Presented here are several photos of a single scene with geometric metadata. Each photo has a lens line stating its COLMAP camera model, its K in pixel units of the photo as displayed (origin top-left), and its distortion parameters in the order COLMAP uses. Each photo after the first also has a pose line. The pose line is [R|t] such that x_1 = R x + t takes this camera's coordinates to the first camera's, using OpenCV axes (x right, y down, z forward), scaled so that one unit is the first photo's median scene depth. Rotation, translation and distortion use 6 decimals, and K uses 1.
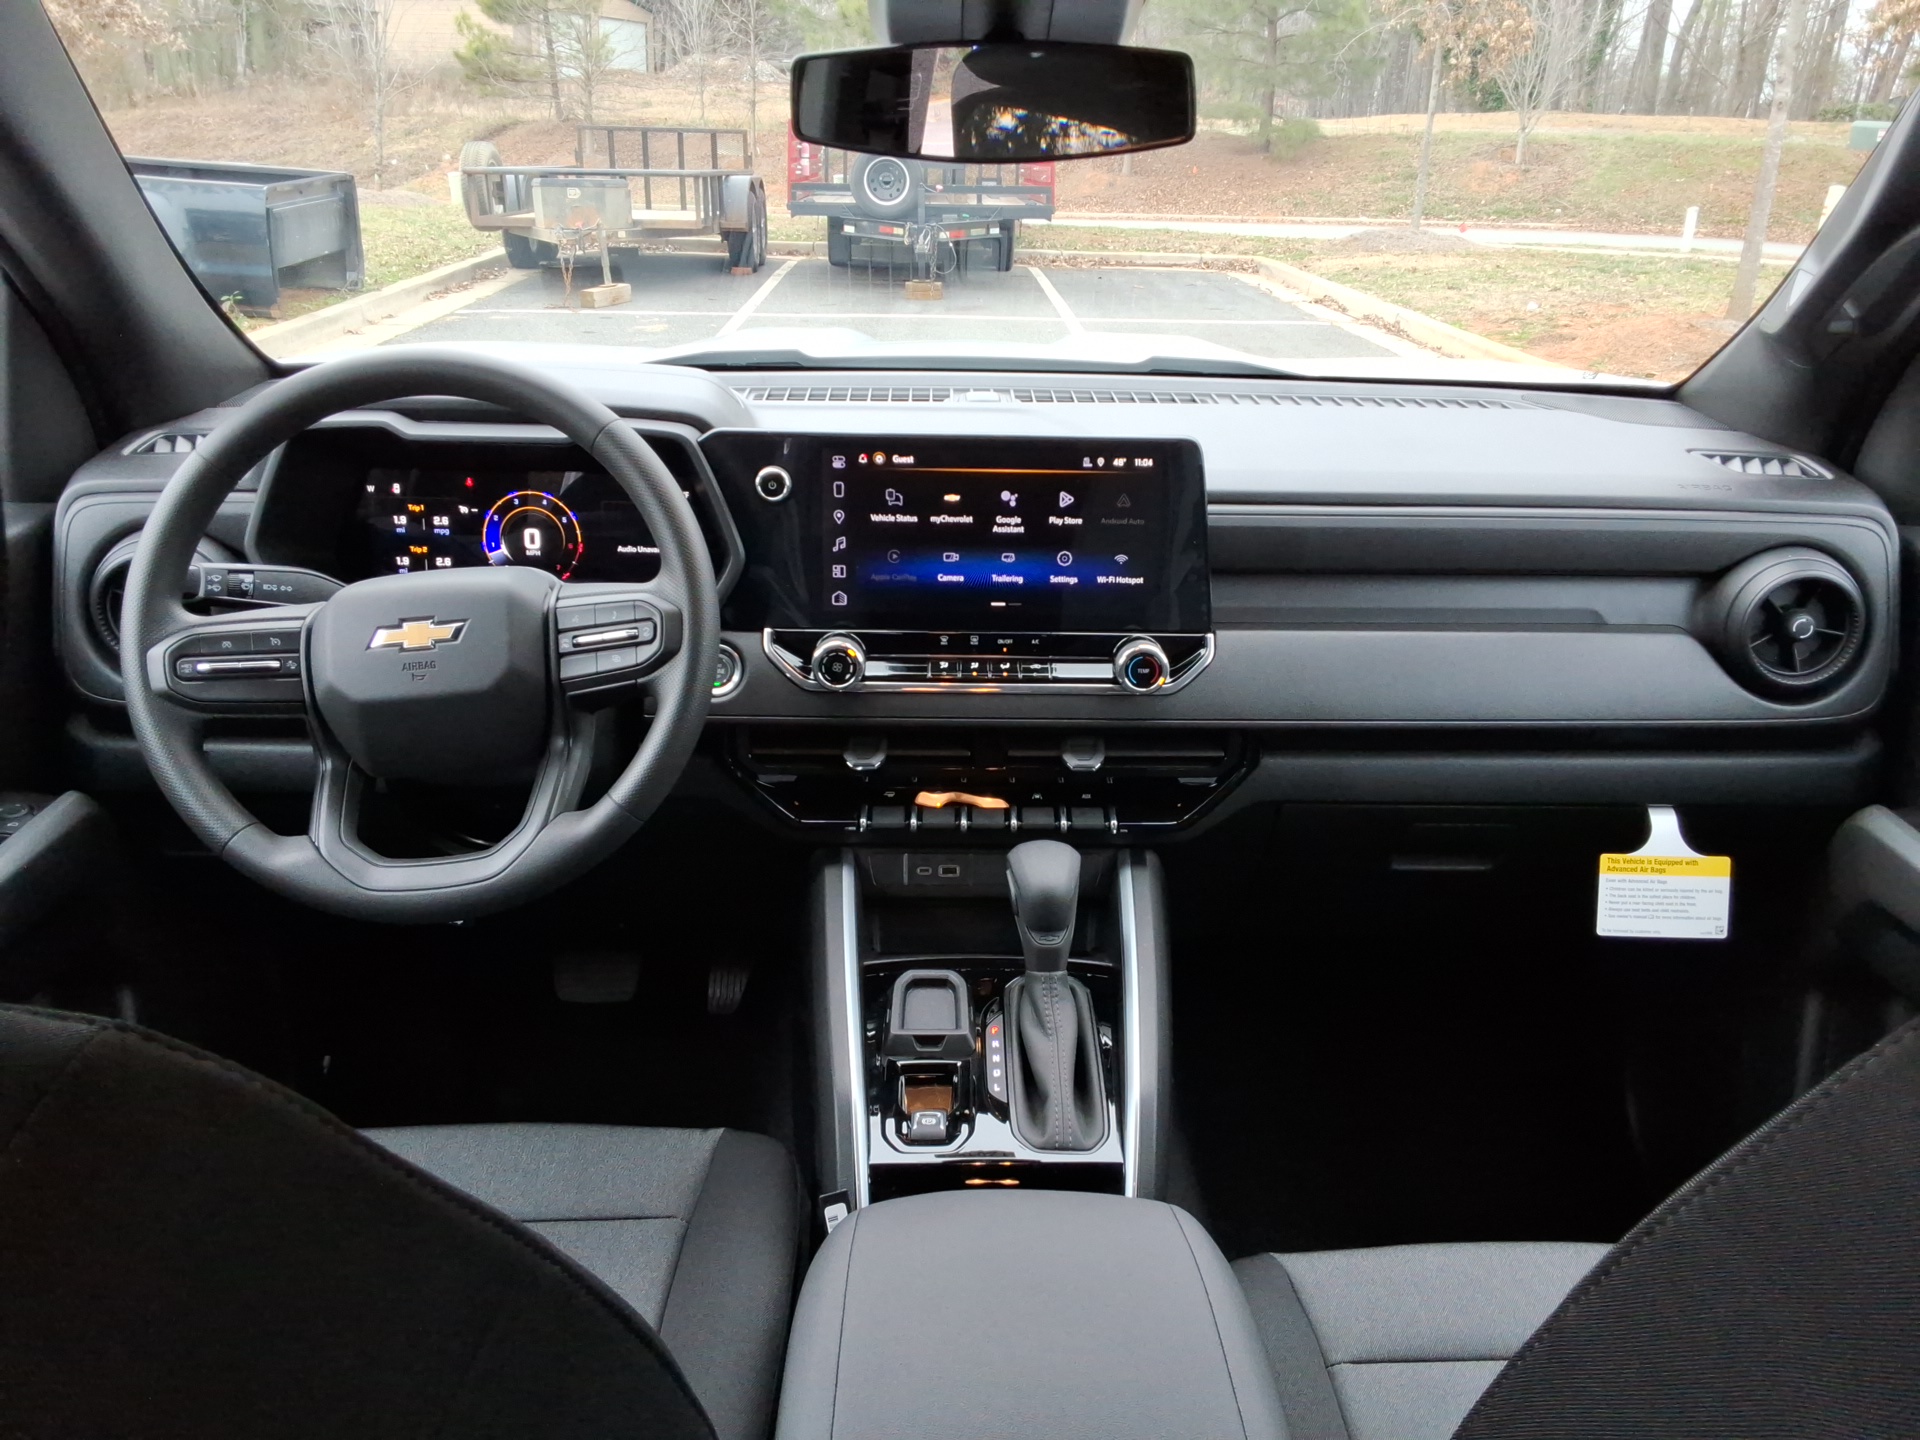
lens RADIAL K [[1537.7, 0, 983.1], [0, 1537.7, 700.9], [0, 0, 1]] dist [0.082921, -0.134641]
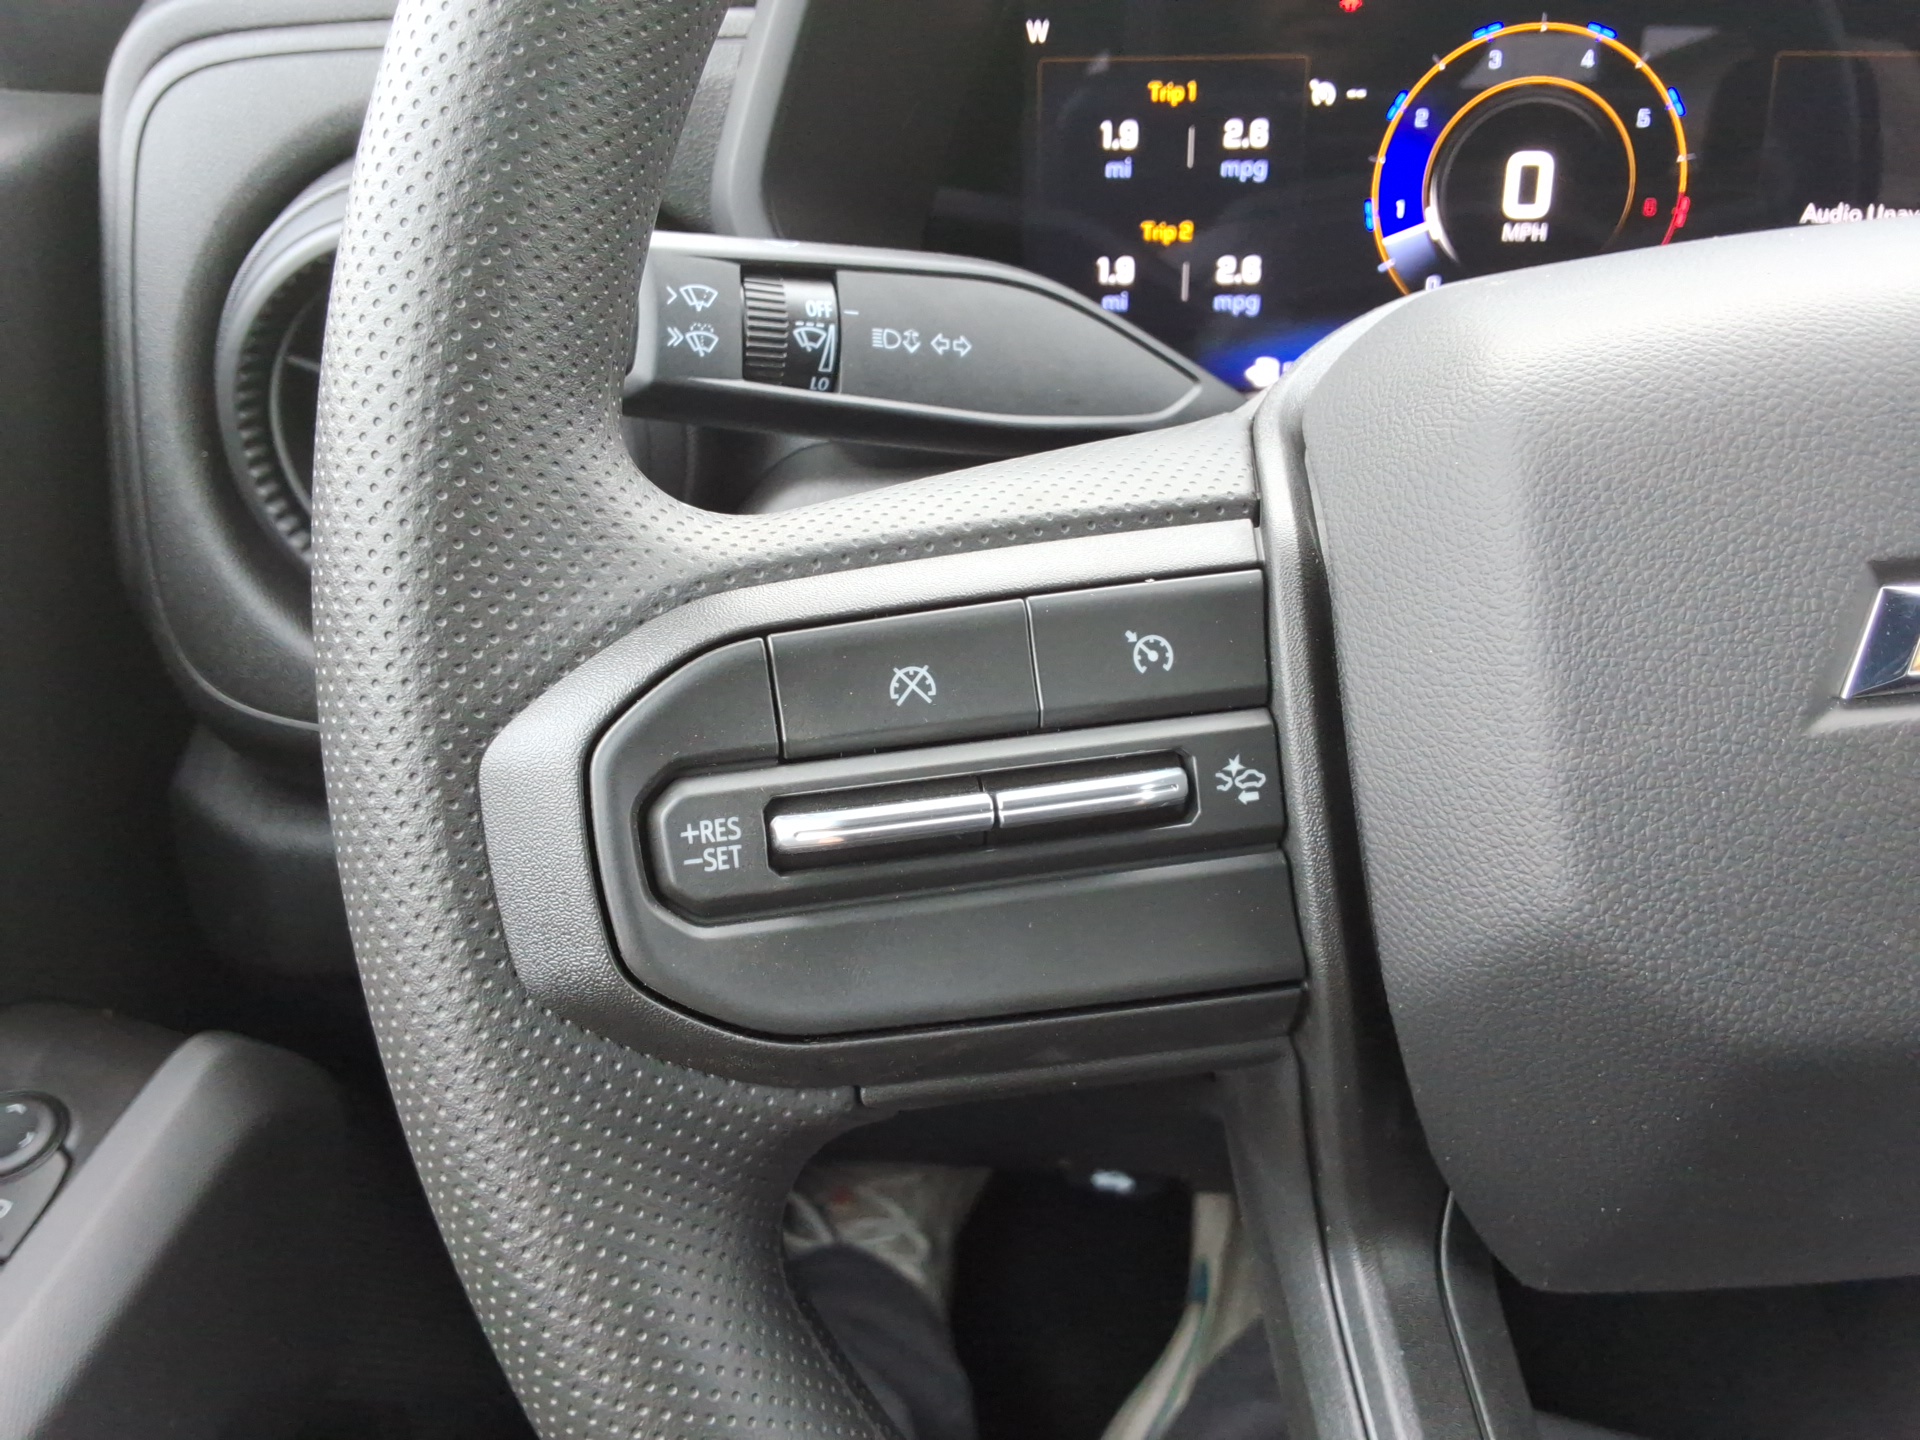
lens RADIAL K [[1591.3, 0, 963.5], [0, 1591.3, 684.2], [0, 0, 1]] dist [0.169759, -0.334484]
pose [[0.990708, 0.017864, -0.134829, -0.360426], [-0.002342, 0.993430, 0.114419, -0.042205], [0.135987, -0.113040, 0.984241, 0.654431]]
